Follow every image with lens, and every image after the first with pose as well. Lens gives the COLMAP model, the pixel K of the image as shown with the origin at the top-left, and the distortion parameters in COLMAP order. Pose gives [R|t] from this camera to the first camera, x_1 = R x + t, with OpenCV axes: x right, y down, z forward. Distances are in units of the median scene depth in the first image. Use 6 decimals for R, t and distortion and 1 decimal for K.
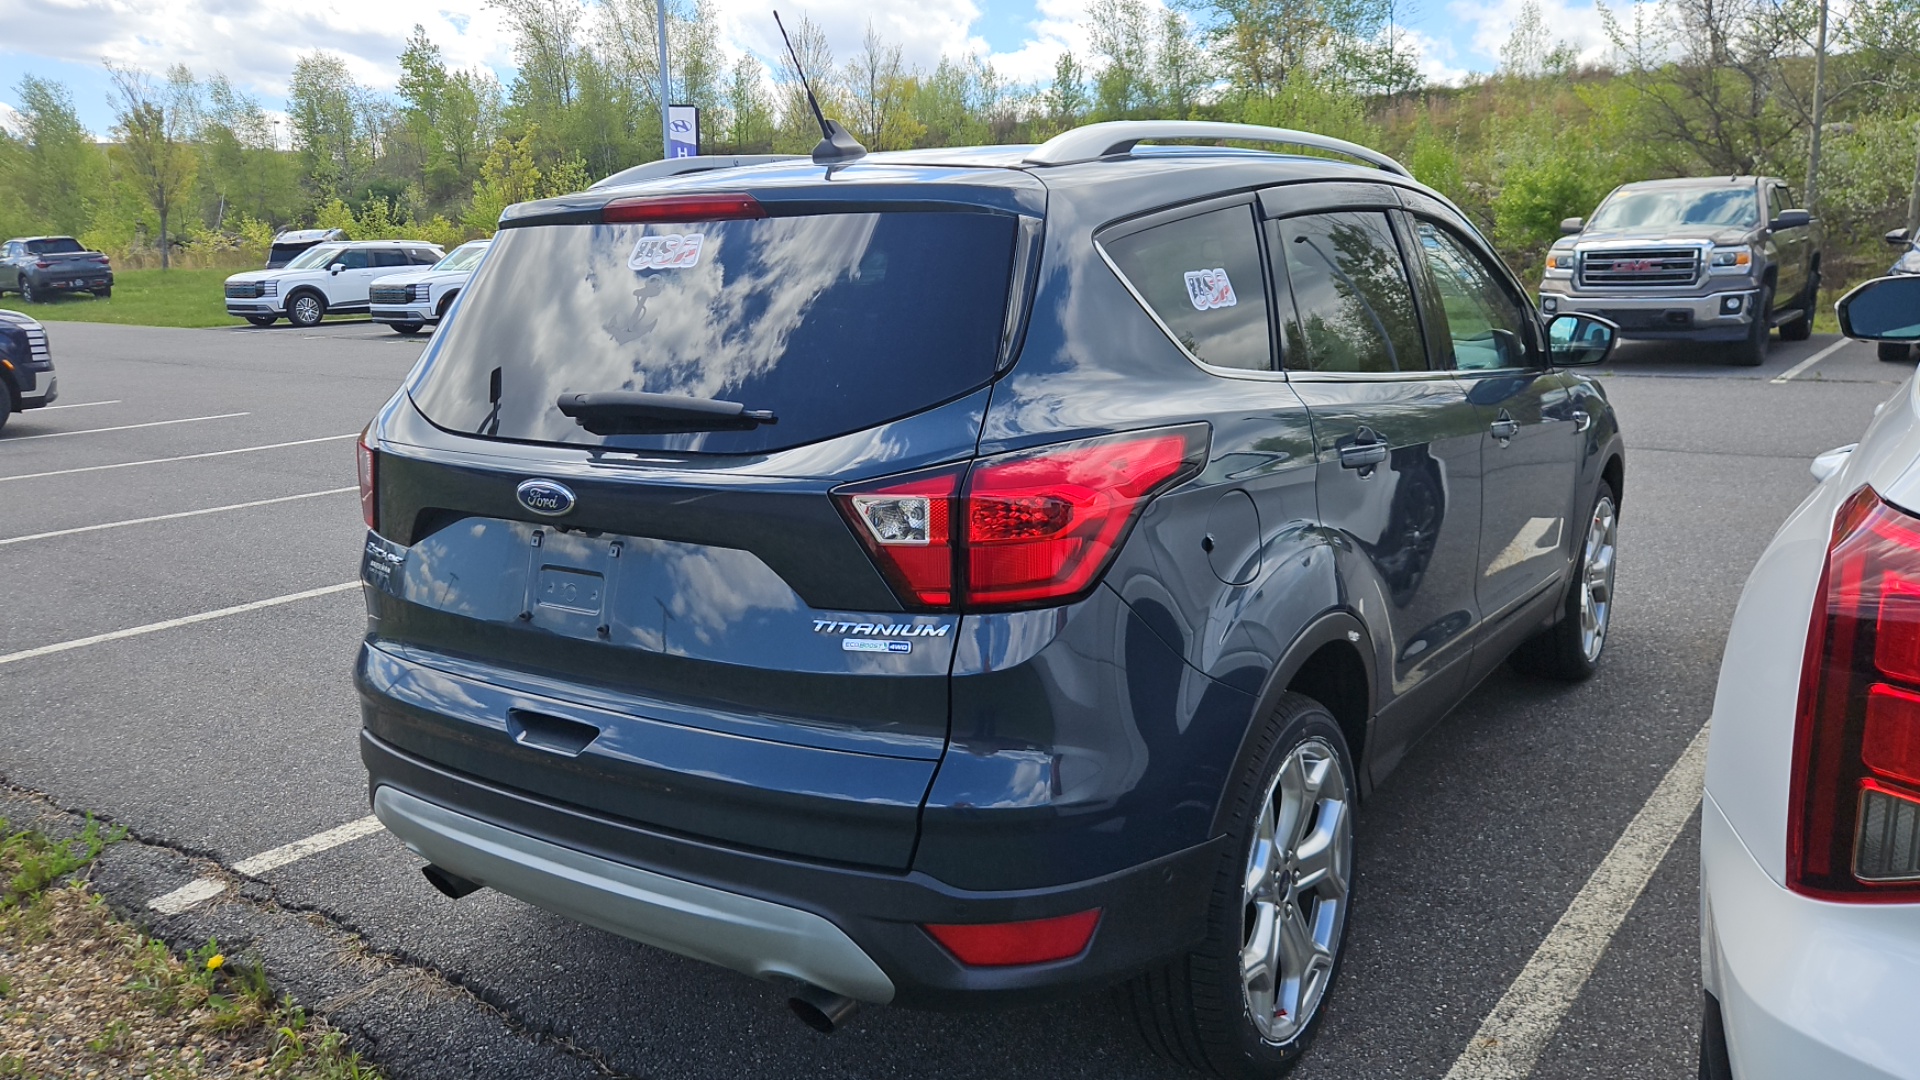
lens RADIAL K [[1464.9, 0, 950.4], [0, 1464.9, 540.3], [0, 0, 1]] dist [0.059657, -0.029089]
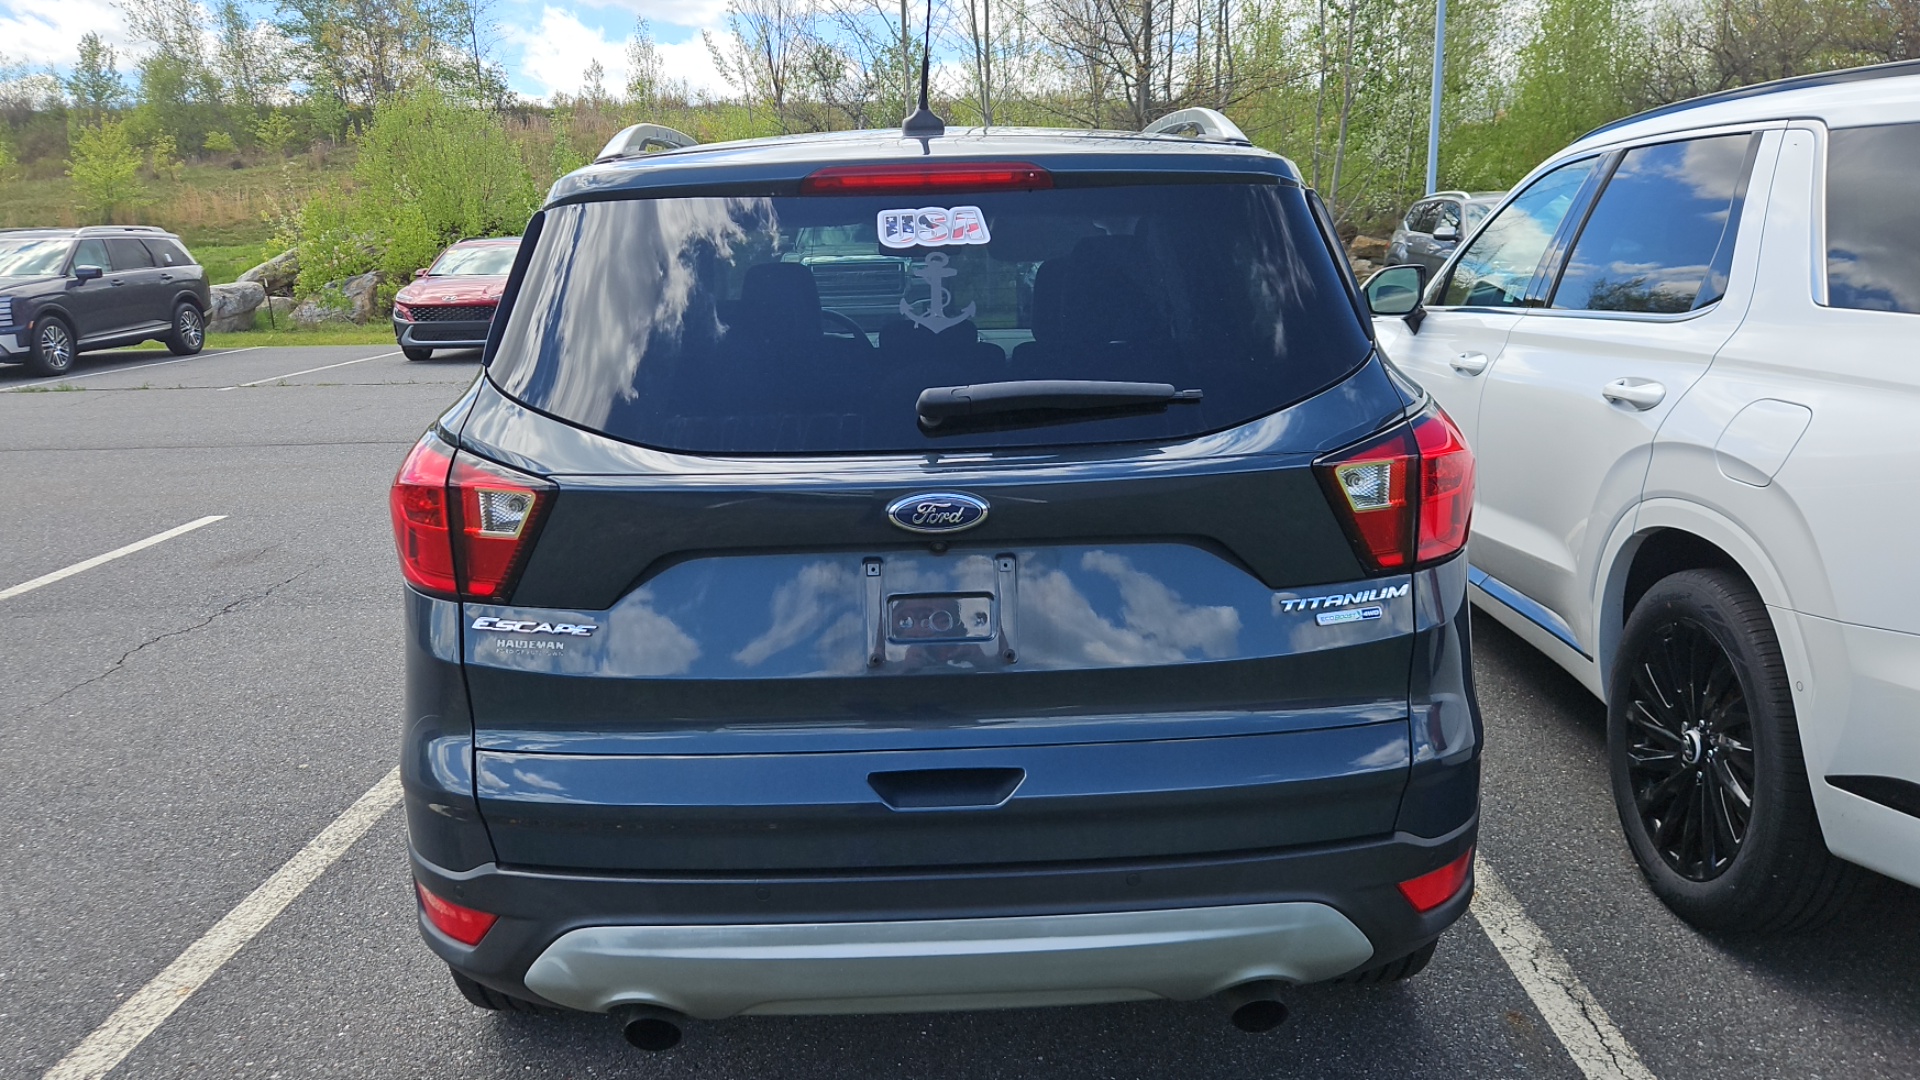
lens RADIAL K [[1464.9, 0, 955.4], [0, 1464.9, 536.1], [0, 0, 1]] dist [0.059657, -0.029089]
pose [[0.803683, -0.111615, 0.584495, -0.630396], [0.120644, 0.992415, 0.023626, -0.028112], [-0.582699, 0.051528, 0.811053, 0.255629]]
